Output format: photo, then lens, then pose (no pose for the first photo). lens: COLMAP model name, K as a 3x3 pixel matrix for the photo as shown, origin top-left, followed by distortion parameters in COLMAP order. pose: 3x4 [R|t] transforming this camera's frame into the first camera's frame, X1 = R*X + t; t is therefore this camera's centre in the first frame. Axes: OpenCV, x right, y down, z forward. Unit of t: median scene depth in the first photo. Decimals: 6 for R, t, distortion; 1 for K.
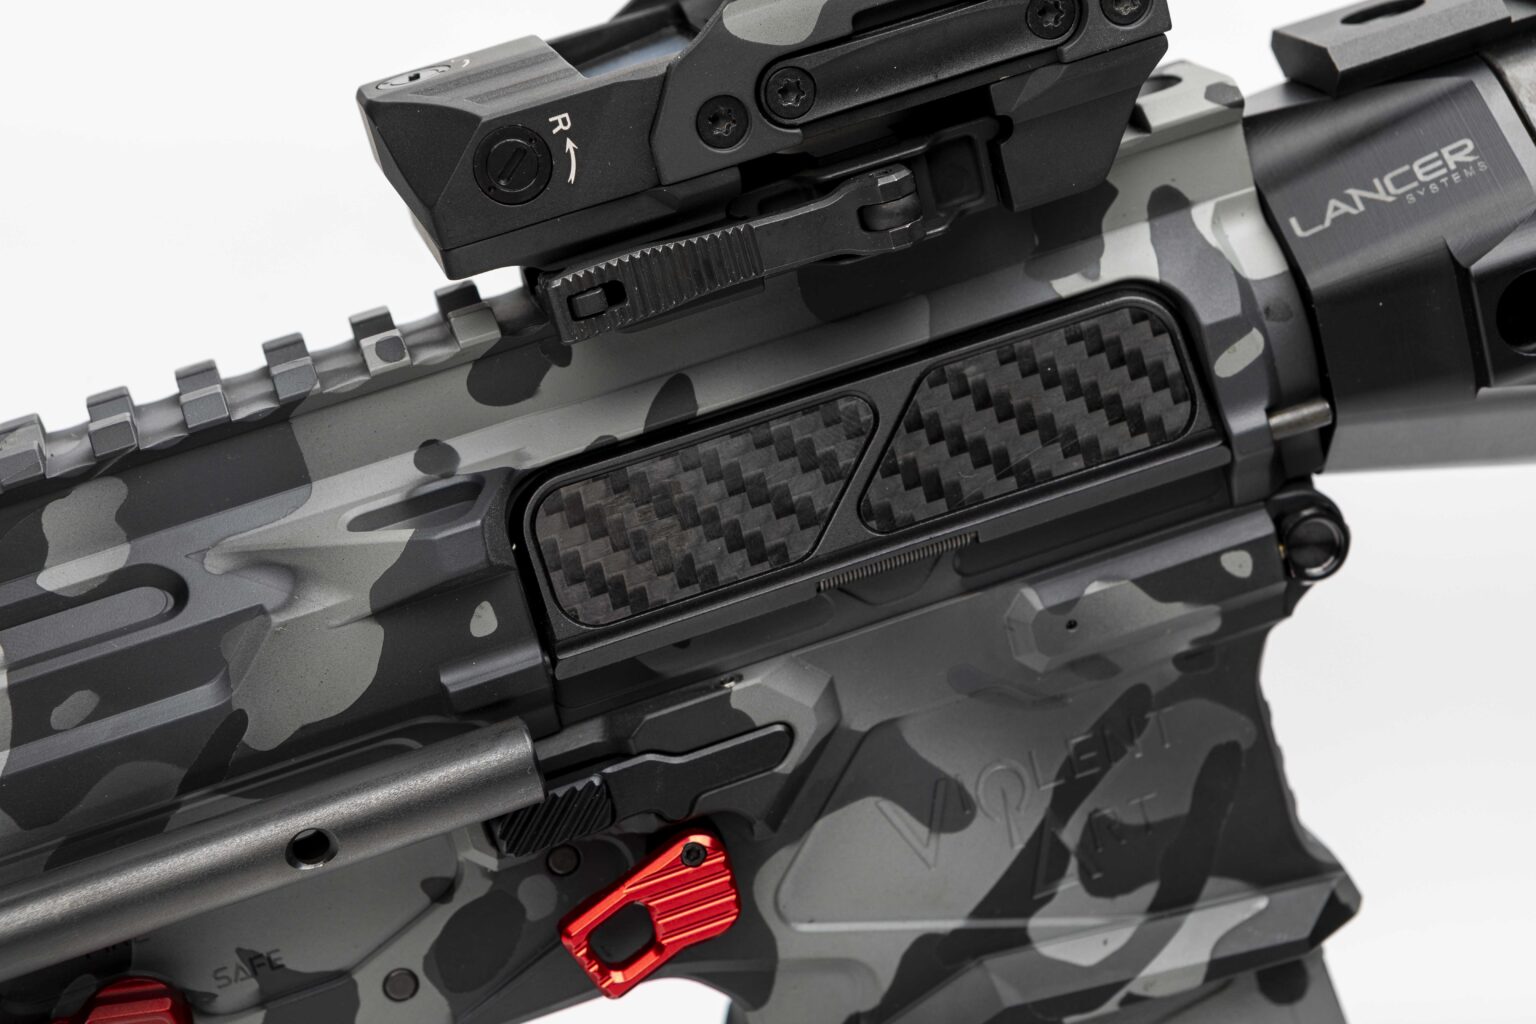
lens RADIAL K [[3096.0, 0, 768.0], [0, 3096.0, 512.0], [0, 0, 1]] dist [0.039390, 0.213379]
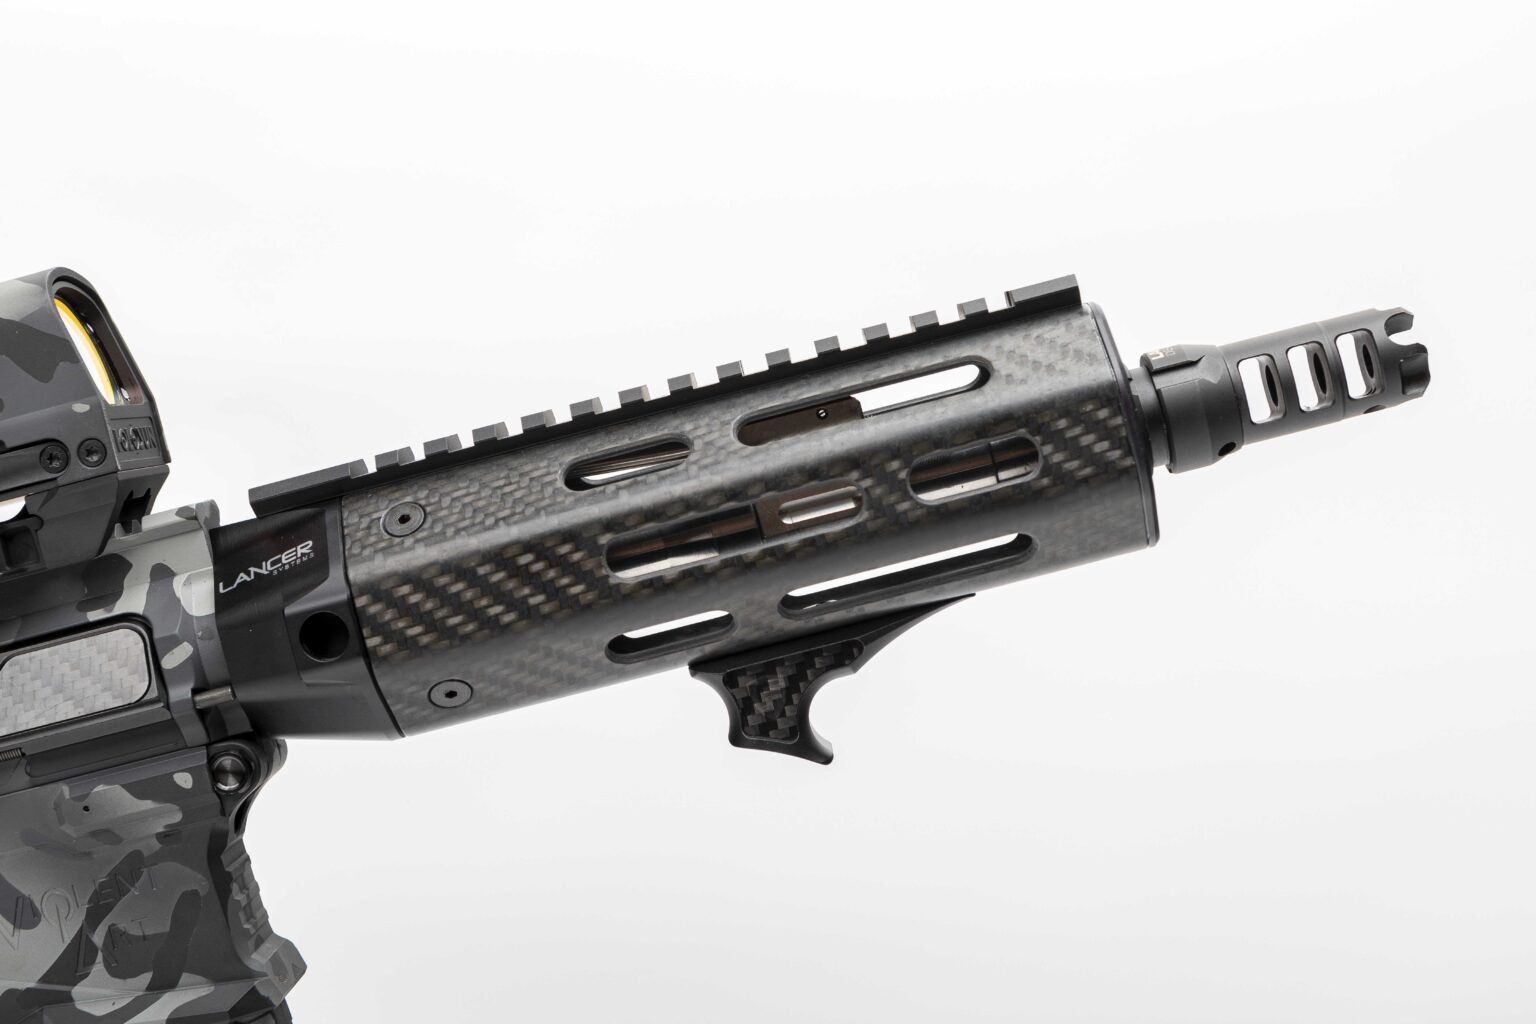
lens RADIAL K [[2445.2, 0, 768.0], [0, 2445.2, 512.0], [0, 0, 1]] dist [-0.038046, -0.138826]
pose [[0.977969, 0.020906, -0.207703, 0.762862], [-0.066824, 0.973968, -0.216610, 0.146537], [0.197768, 0.225718, 0.953907, -0.275565]]
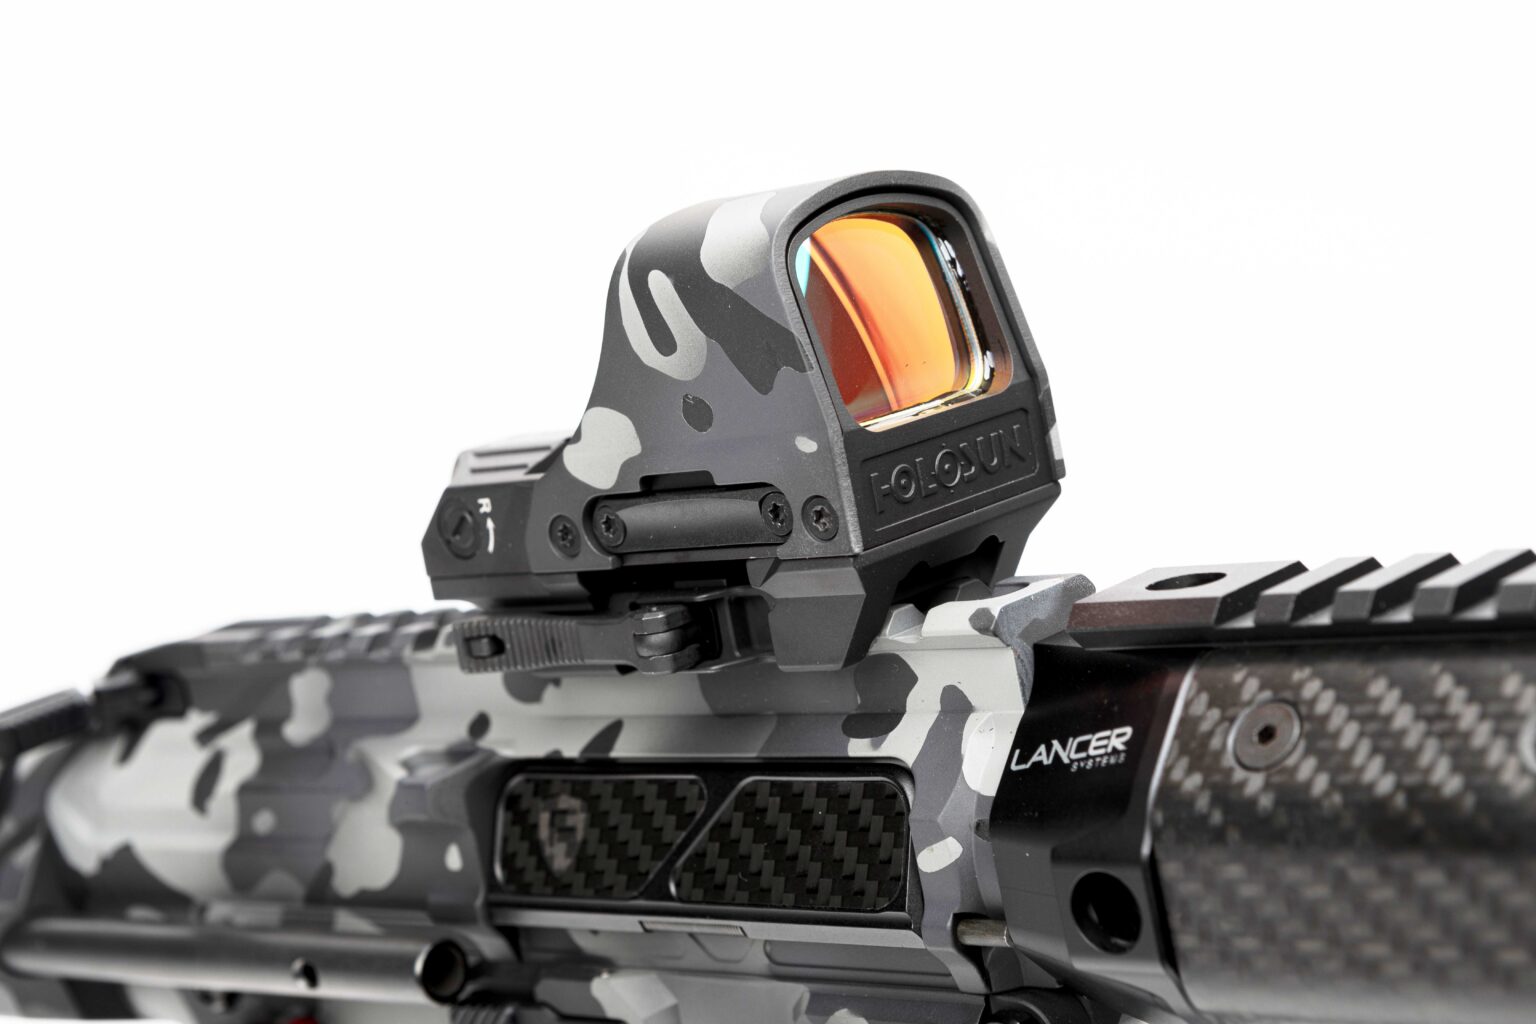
lens RADIAL K [[3096.0, 0, 768.0], [0, 3096.0, 512.0], [0, 0, 1]] dist [0.039390, 0.213379]
pose [[0.592100, 0.243298, -0.768260, 0.907761], [-0.219575, 0.965973, 0.136685, -0.298092], [0.775374, 0.087759, 0.625375, 0.268967]]
